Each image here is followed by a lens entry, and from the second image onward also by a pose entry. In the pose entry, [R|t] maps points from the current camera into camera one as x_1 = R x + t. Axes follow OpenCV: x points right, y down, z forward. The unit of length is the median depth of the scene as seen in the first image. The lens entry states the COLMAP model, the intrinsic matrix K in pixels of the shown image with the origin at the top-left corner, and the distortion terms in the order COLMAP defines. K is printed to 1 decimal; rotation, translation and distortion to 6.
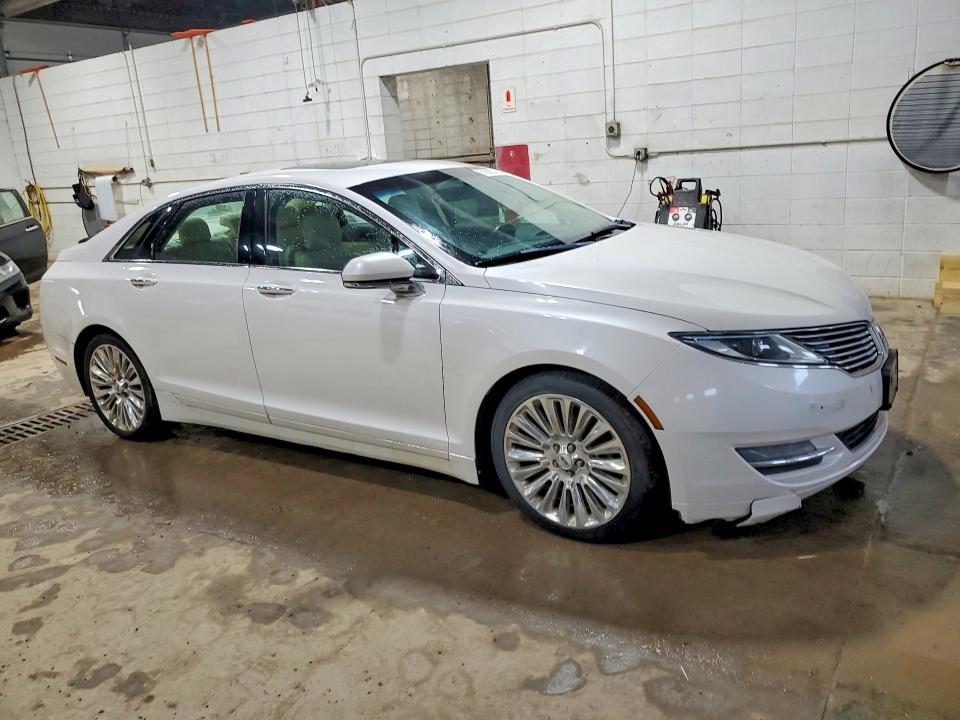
lens RADIAL K [[744.2, 0, 484.3], [0, 744.2, 355.3], [0, 0, 1]] dist [-0.005528, 0.040629]
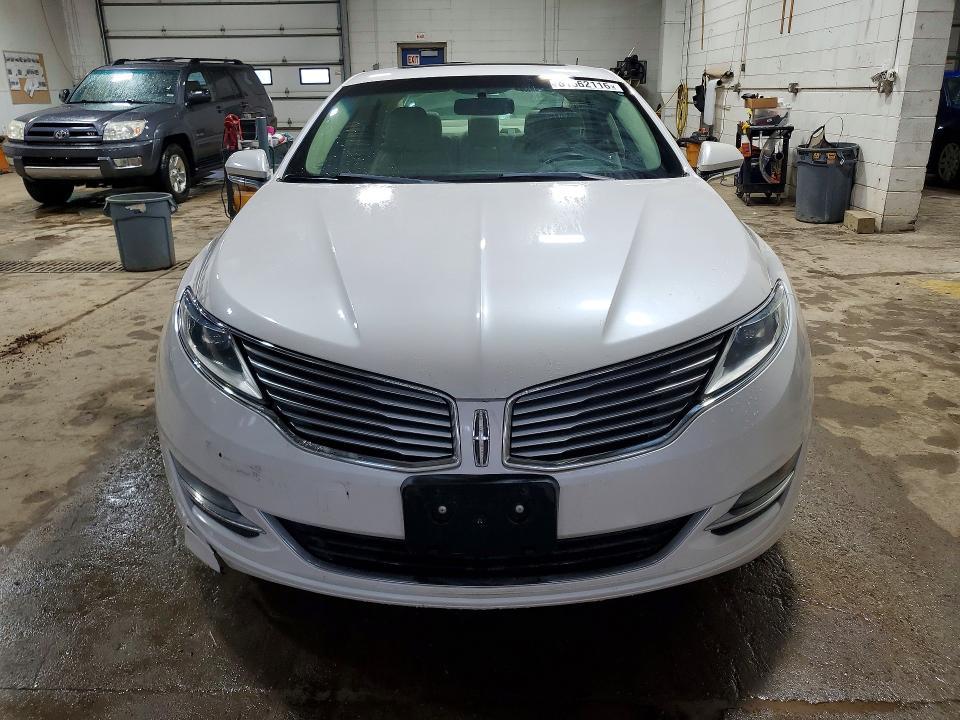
lens RADIAL K [[744.2, 0, 475.8], [0, 744.2, 355.6], [0, 0, 1]] dist [-0.005528, 0.040629]
pose [[0.519817, 0.350920, -0.778875, 0.839254], [-0.260513, 0.933423, 0.246686, -0.188535], [0.813587, 0.074675, 0.576629, 0.622524]]
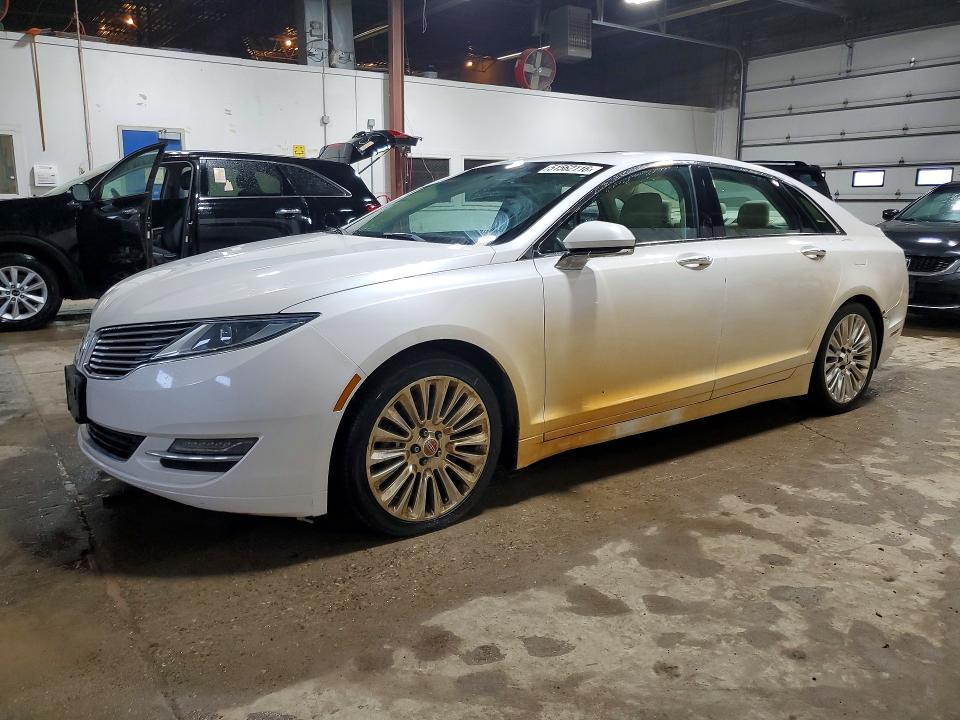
lens RADIAL K [[744.2, 0, 480.1], [0, 744.2, 352.7], [0, 0, 1]] dist [-0.005528, 0.040629]
pose [[-0.365865, 0.255022, -0.895046, 1.081494], [-0.238956, 0.903742, 0.355177, -0.426481], [0.899468, 0.343824, -0.269708, 1.551155]]
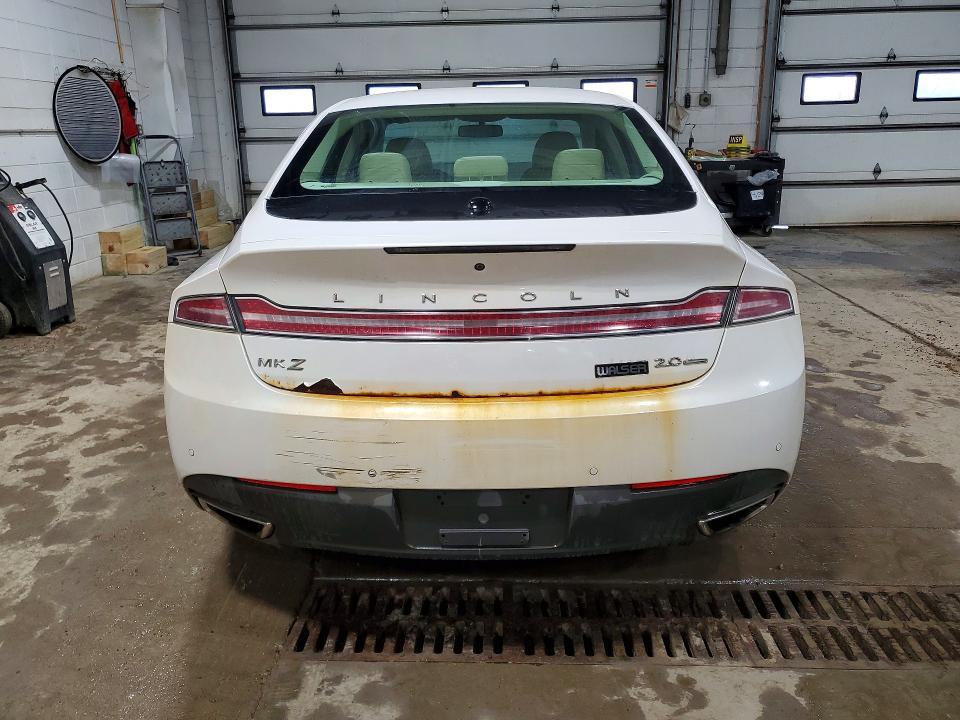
lens RADIAL K [[744.2, 0, 469.4], [0, 744.2, 354.6], [0, 0, 1]] dist [-0.005528, 0.040629]
pose [[-0.513148, -0.172663, 0.840754, -1.233176], [0.291881, 0.886070, 0.360117, -0.386670], [-0.807146, 0.430194, -0.404288, 1.911059]]
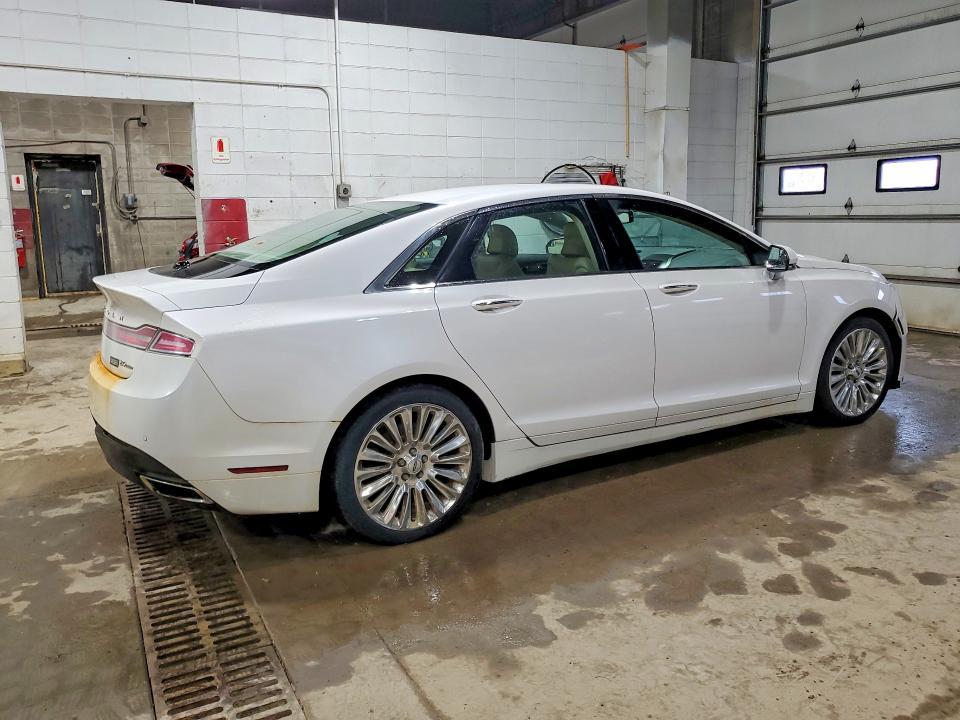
lens RADIAL K [[744.2, 0, 478.8], [0, 744.2, 352.0], [0, 0, 1]] dist [-0.005528, 0.040629]
pose [[0.475135, -0.099898, 0.874224, -1.432593], [0.225126, 0.974267, -0.011024, -0.054730], [-0.850626, 0.202048, 0.485398, 0.783310]]
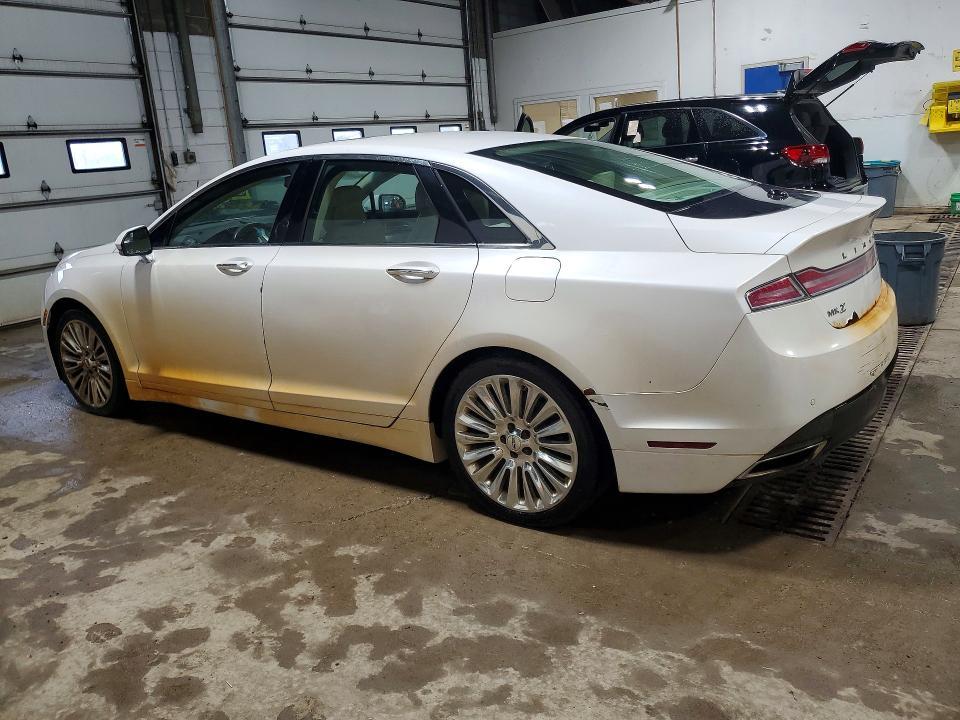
lens RADIAL K [[744.2, 0, 469.9], [0, 744.2, 354.3], [0, 0, 1]] dist [-0.005528, 0.040629]
pose [[-0.987551, 0.137659, 0.076117, -0.393285], [0.157129, 0.840626, 0.518323, -0.631191], [0.007366, 0.523831, -0.851791, 2.459133]]
